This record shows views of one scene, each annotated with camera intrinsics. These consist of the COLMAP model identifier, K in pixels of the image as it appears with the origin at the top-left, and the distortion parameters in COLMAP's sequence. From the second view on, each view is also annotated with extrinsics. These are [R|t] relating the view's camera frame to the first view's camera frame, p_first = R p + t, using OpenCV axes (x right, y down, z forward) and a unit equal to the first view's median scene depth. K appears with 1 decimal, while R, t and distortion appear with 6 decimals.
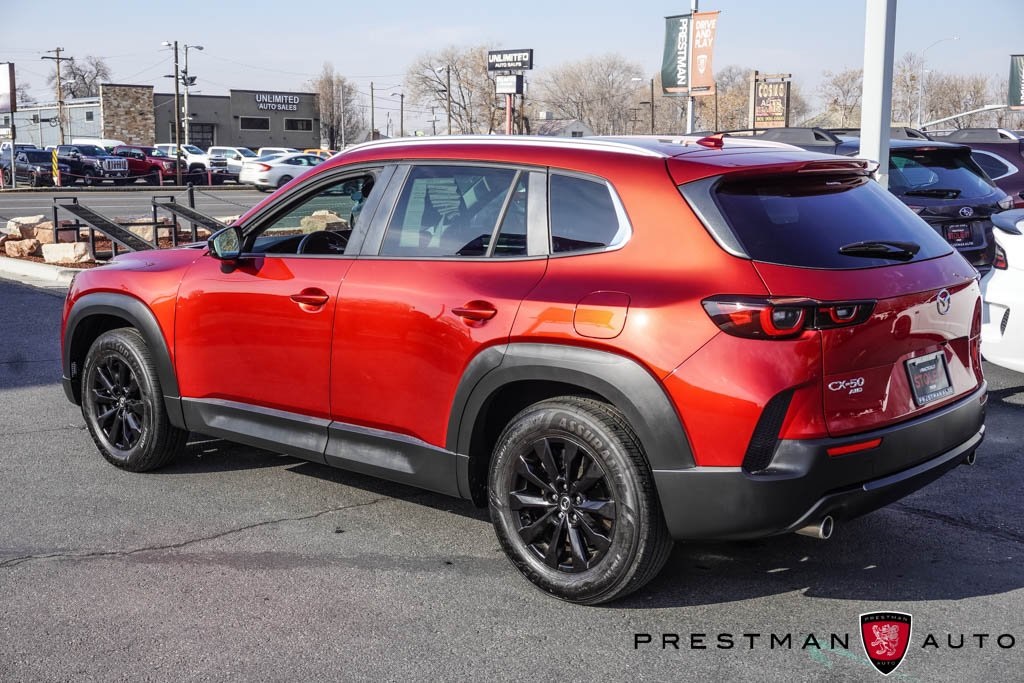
lens RADIAL K [[1248.2, 0, 512.0], [0, 1248.2, 341.5], [0, 0, 1]] dist [0.005594, 0.018154]
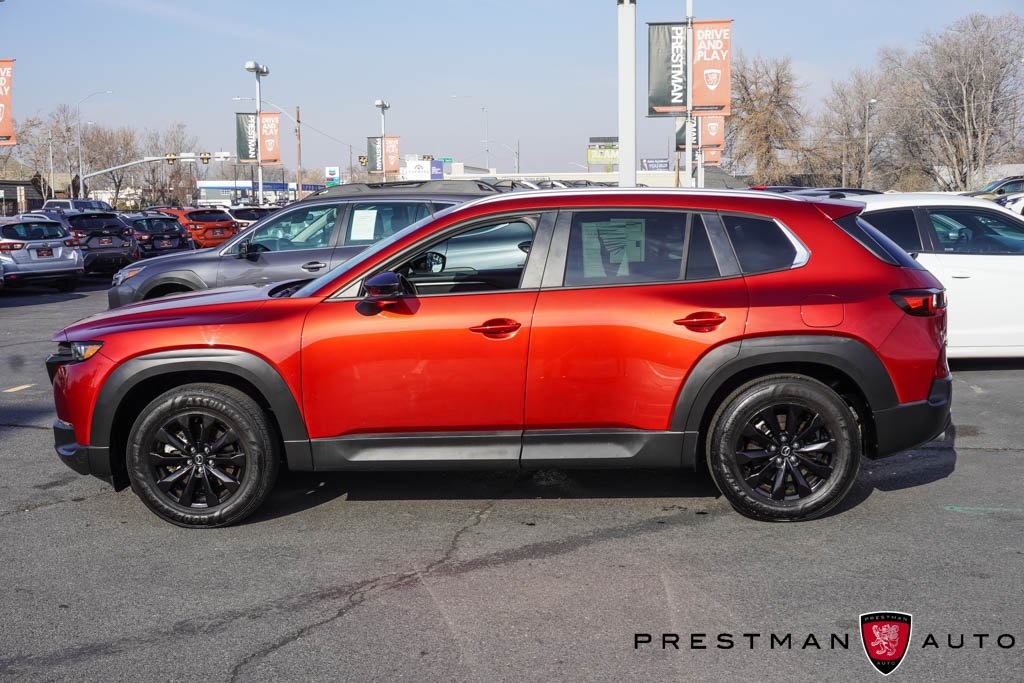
lens RADIAL K [[1248.2, 0, 512.0], [0, 1248.2, 341.5], [0, 0, 1]] dist [0.005594, 0.018154]
pose [[0.767139, -0.084468, 0.635895, -0.890269], [0.109358, 0.994002, 0.000107, -0.020635], [-0.632090, 0.069458, 0.771775, 0.095492]]
